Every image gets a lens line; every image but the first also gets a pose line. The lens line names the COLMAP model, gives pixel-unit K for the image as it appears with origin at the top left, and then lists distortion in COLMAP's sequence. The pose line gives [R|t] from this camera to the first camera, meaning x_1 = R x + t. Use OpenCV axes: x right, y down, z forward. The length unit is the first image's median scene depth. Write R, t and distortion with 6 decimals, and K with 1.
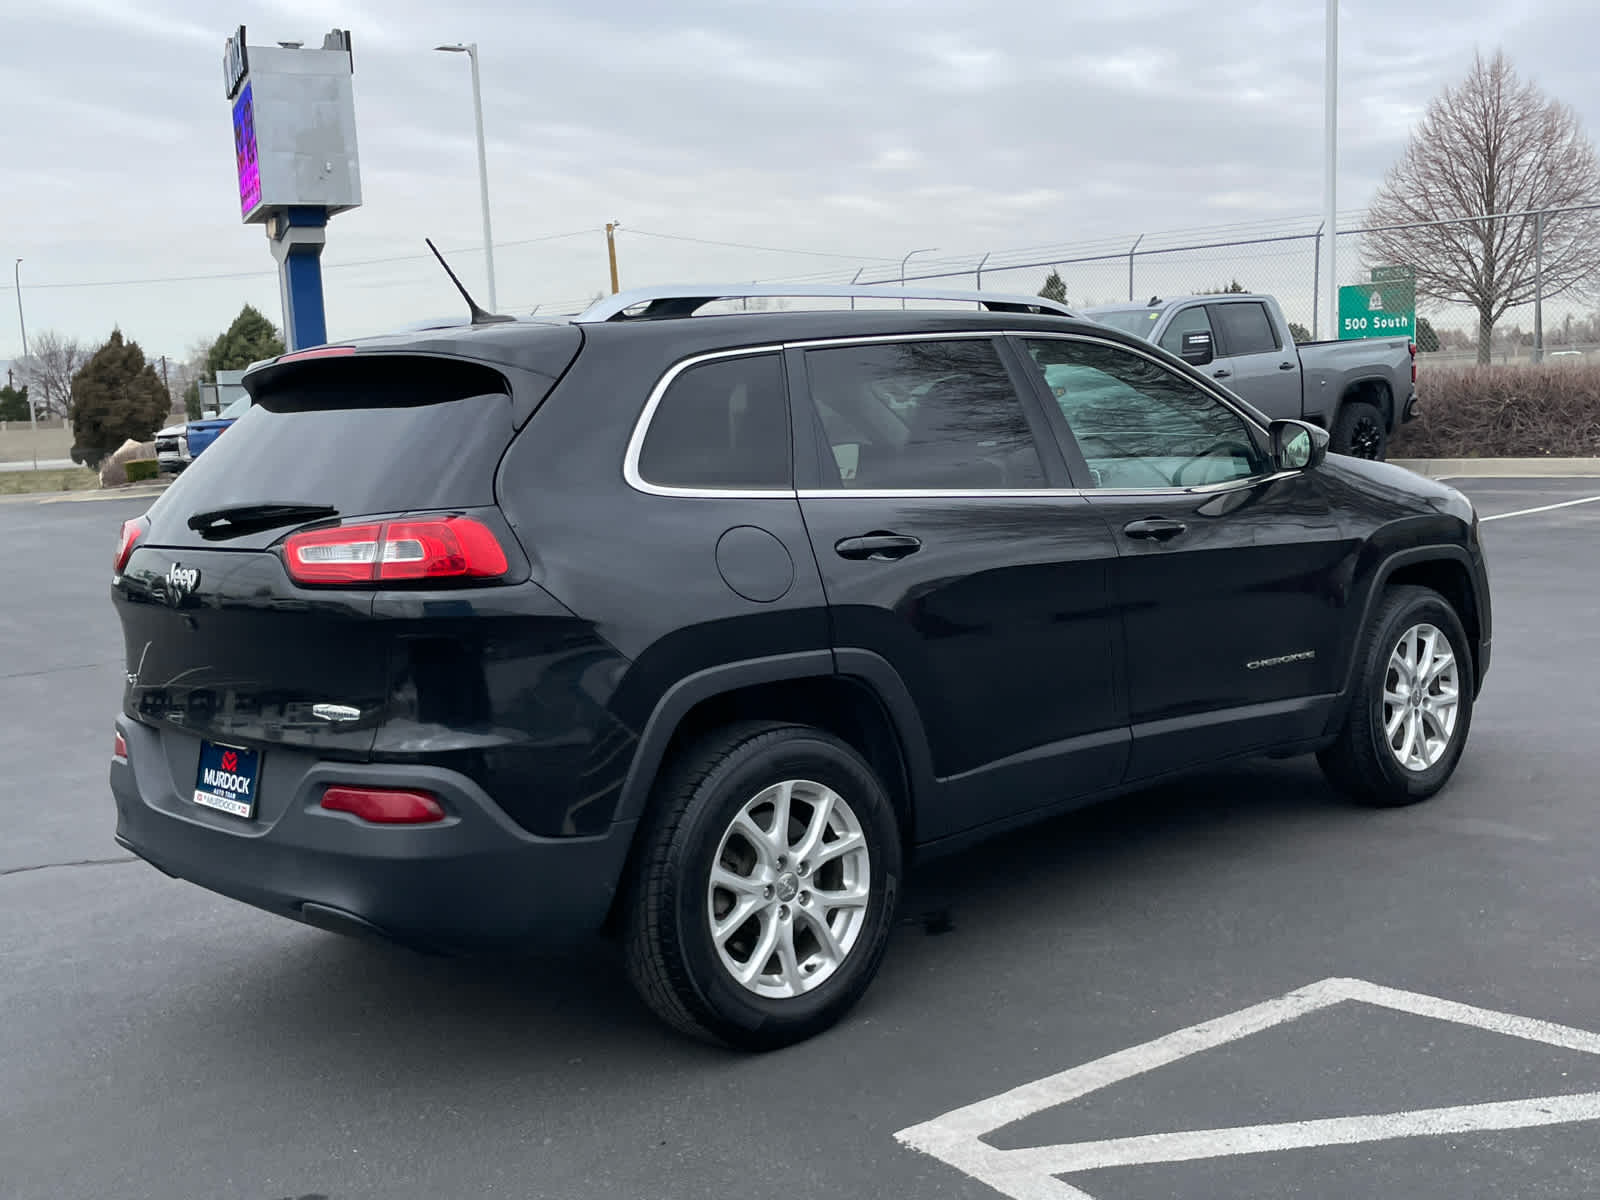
lens RADIAL K [[1741.8, 0, 832.8], [0, 1741.8, 604.8], [0, 0, 1]] dist [0.120673, -0.206725]
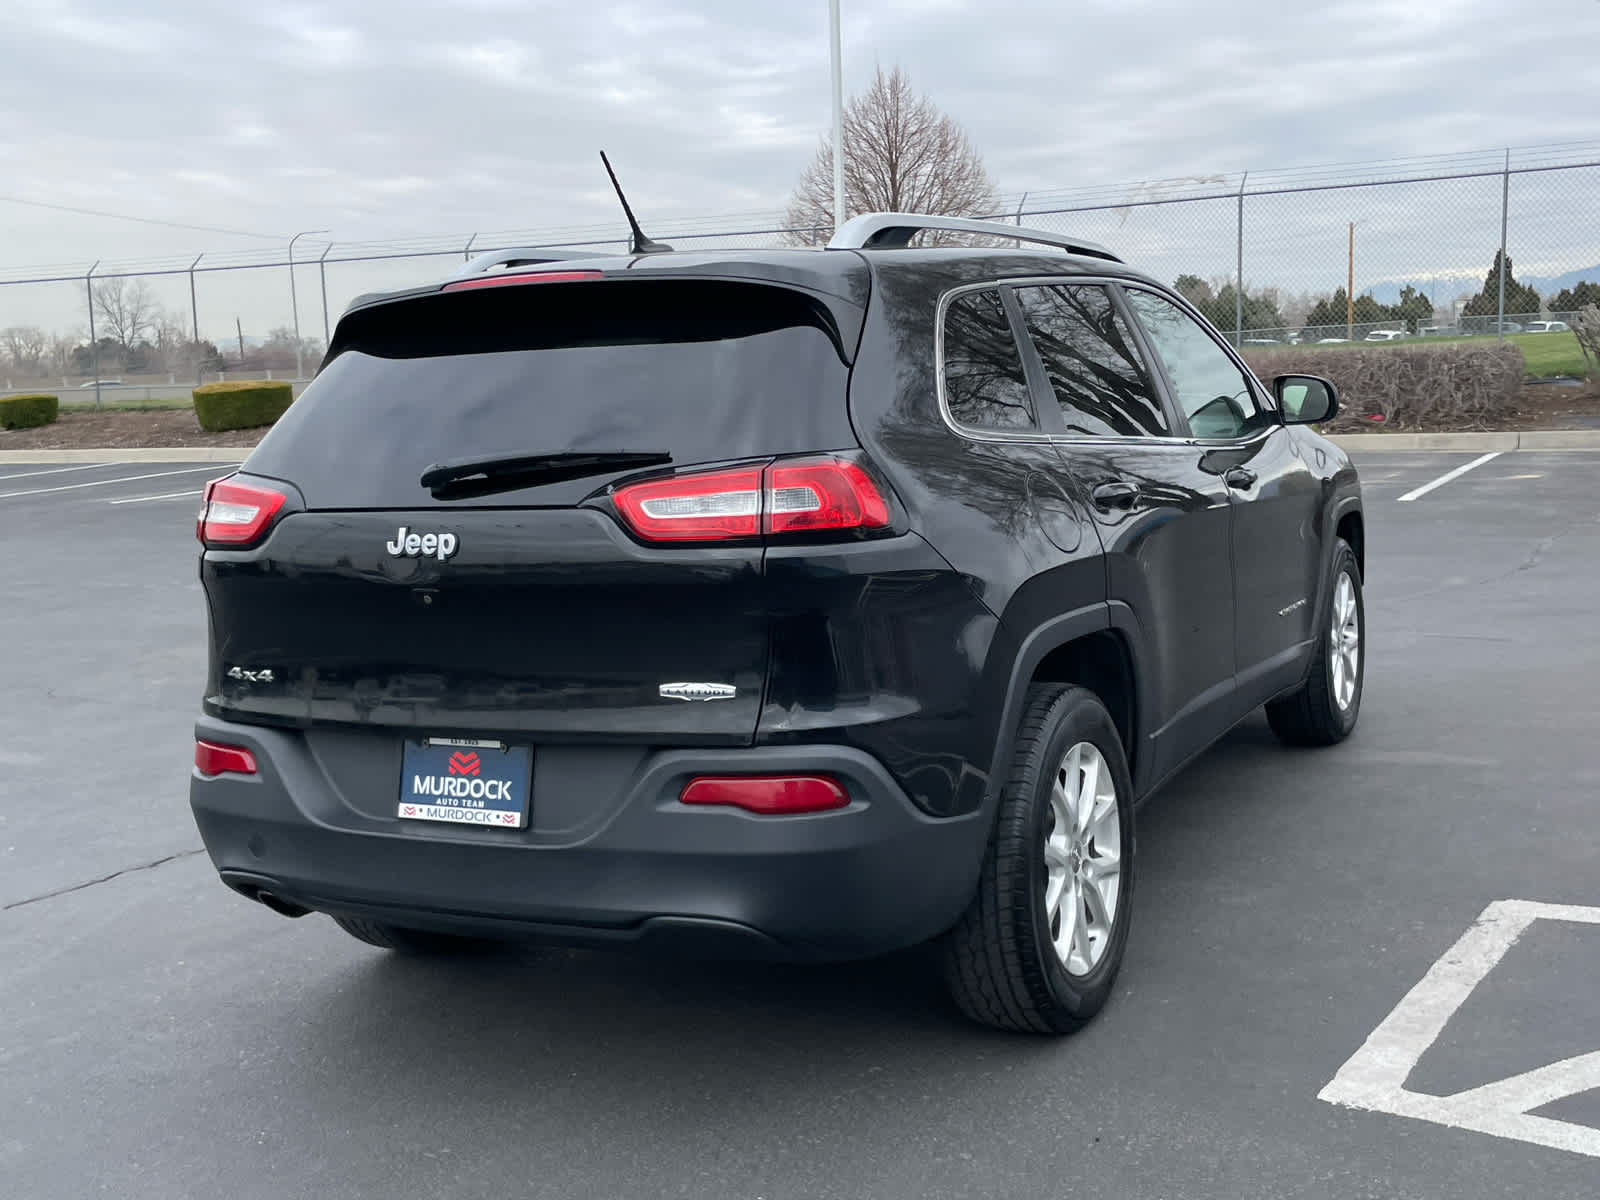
lens RADIAL K [[1741.8, 0, 832.8], [0, 1741.8, 604.8], [0, 0, 1]] dist [0.120673, -0.206725]
pose [[0.939099, -0.039140, 0.341410, -0.464253], [0.037974, 0.999228, 0.010101, 0.011608], [-0.341541, 0.003479, 0.939860, 0.159297]]
